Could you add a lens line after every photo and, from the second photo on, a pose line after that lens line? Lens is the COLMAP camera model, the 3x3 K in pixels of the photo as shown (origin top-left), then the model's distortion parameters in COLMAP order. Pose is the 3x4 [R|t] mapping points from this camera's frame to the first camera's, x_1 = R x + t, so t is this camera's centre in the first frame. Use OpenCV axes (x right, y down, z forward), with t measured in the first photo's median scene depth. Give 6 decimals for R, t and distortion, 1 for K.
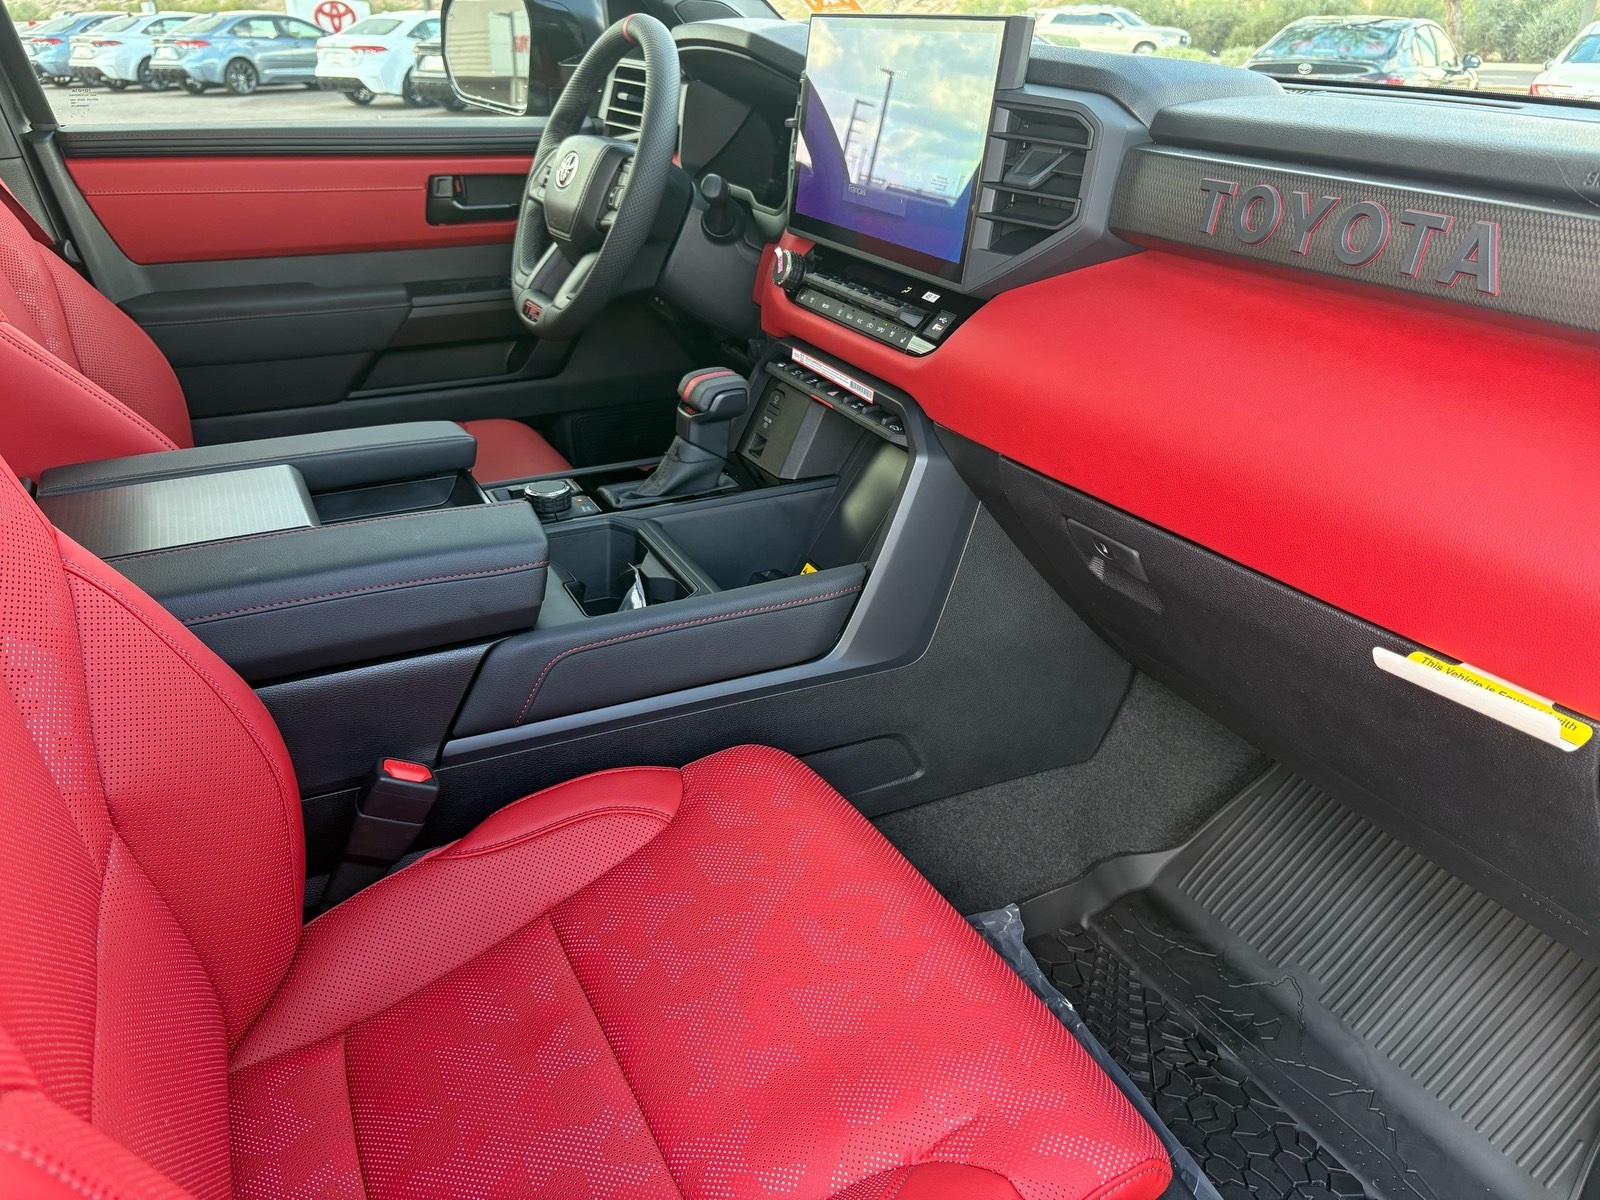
lens RADIAL K [[1224.0, 0, 800.0], [0, 1224.0, 600.0], [0, 0, 1]] dist [0.001528, -0.010726]
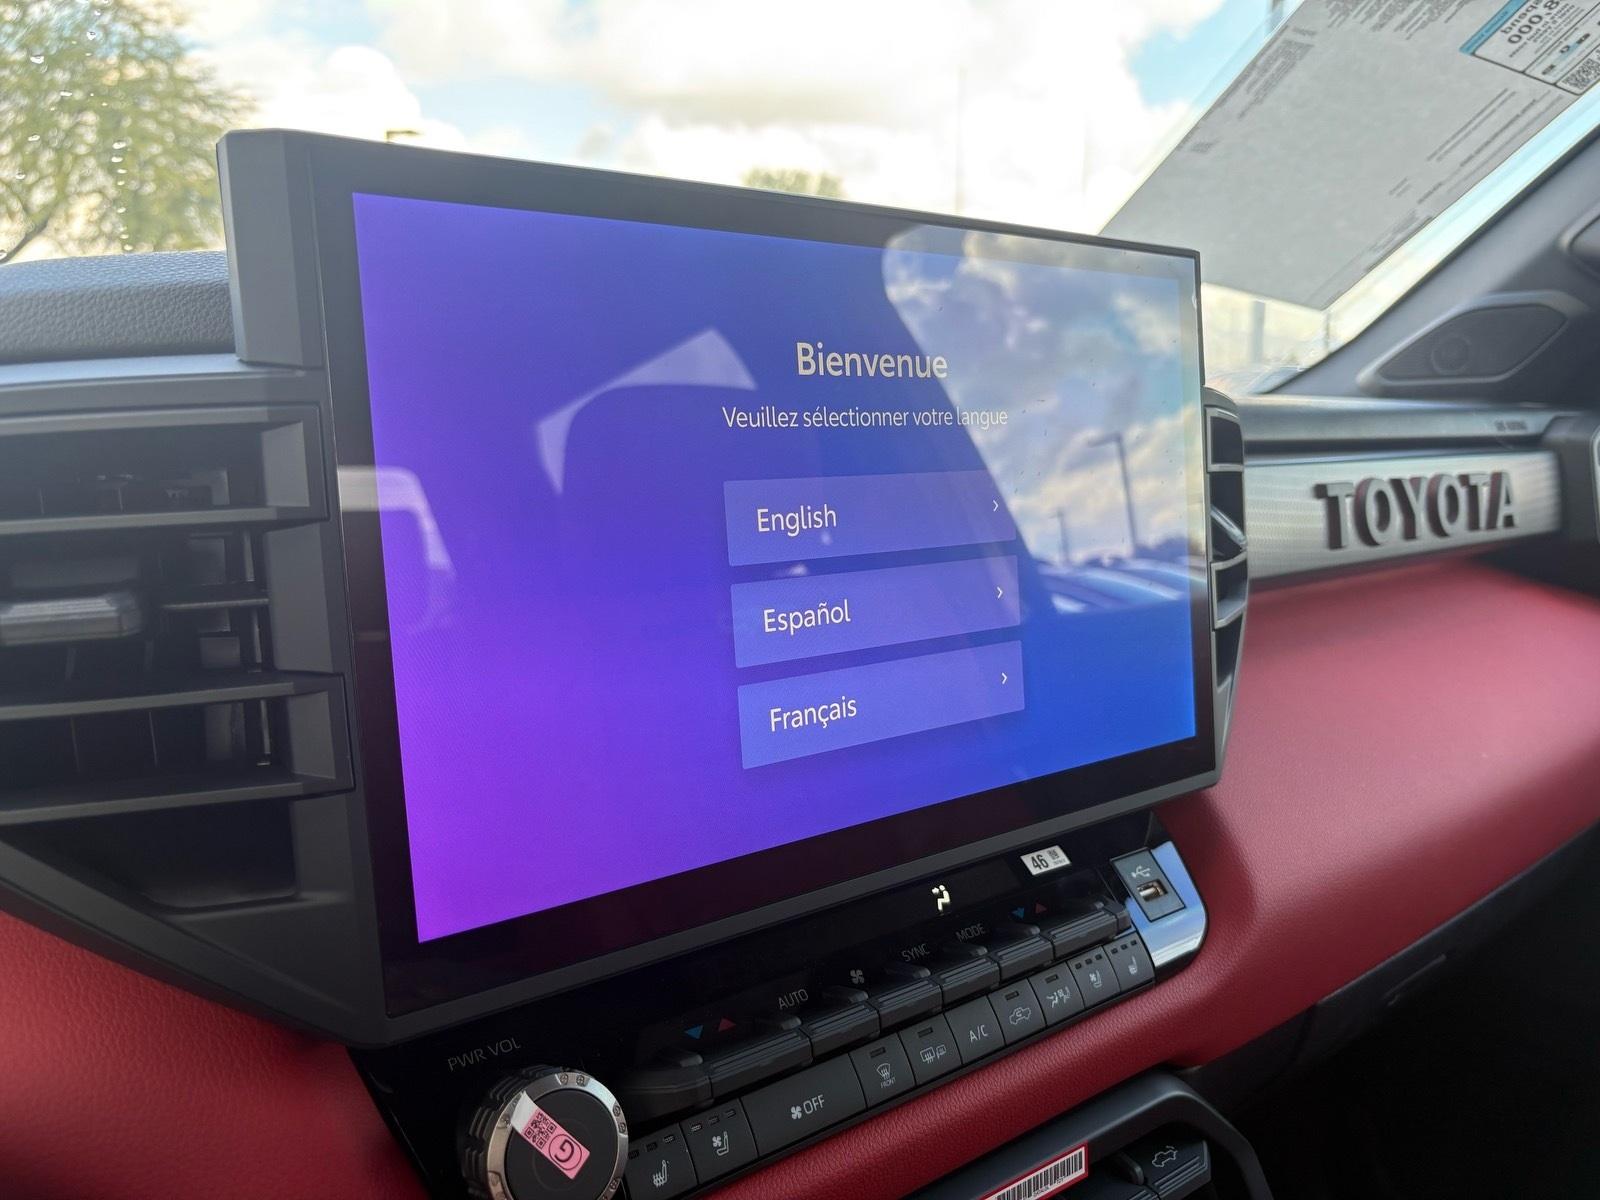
lens RADIAL K [[1224.0, 0, 800.0], [0, 1224.0, 600.0], [0, 0, 1]] dist [0.001528, -0.010726]
pose [[-0.206590, -0.176292, 0.962414, -0.240395], [0.410764, 0.877126, 0.248843, -0.420106], [-0.888028, 0.446734, -0.108791, 0.976168]]
